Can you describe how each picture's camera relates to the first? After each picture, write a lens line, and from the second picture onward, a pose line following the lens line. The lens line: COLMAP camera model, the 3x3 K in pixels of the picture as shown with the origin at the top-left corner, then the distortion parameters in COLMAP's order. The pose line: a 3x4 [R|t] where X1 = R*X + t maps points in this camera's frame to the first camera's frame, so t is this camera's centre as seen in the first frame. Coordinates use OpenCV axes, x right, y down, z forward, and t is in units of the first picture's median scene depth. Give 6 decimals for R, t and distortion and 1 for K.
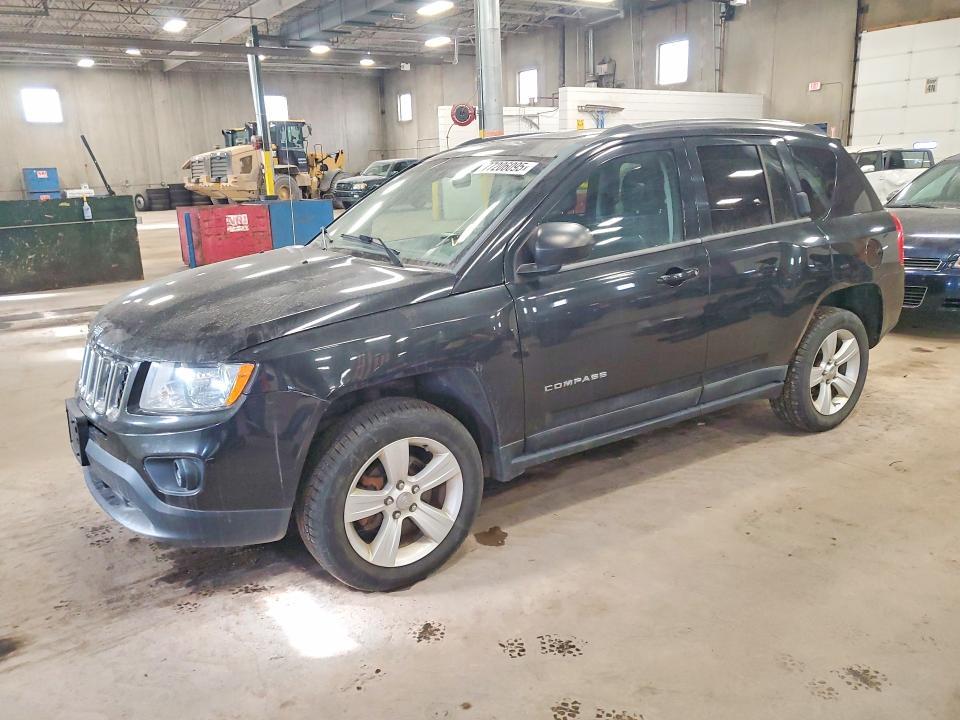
lens RADIAL K [[780.5, 0, 480.4], [0, 780.5, 322.3], [0, 0, 1]] dist [-0.091674, 0.134645]
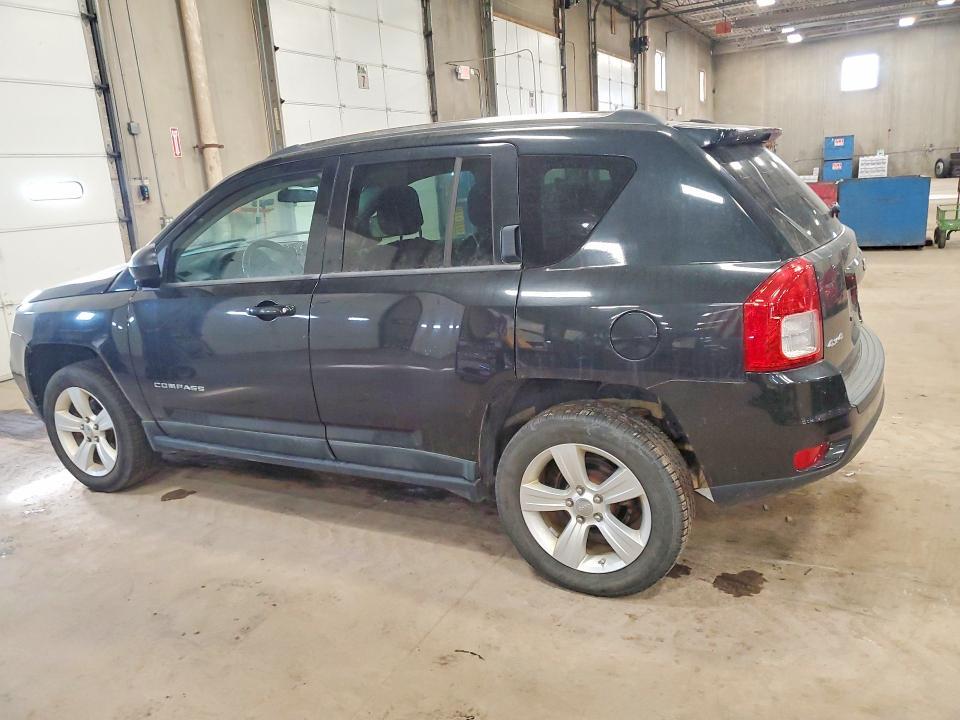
lens RADIAL K [[745.2, 0, 475.5], [0, 745.2, 357.5], [0, 0, 1]] dist [0.007120, 0.002154]
pose [[0.466231, 0.204810, -0.860628, 0.876637], [-0.115987, 0.978586, 0.170047, -0.148852], [0.877026, 0.020540, 0.480003, 0.580797]]
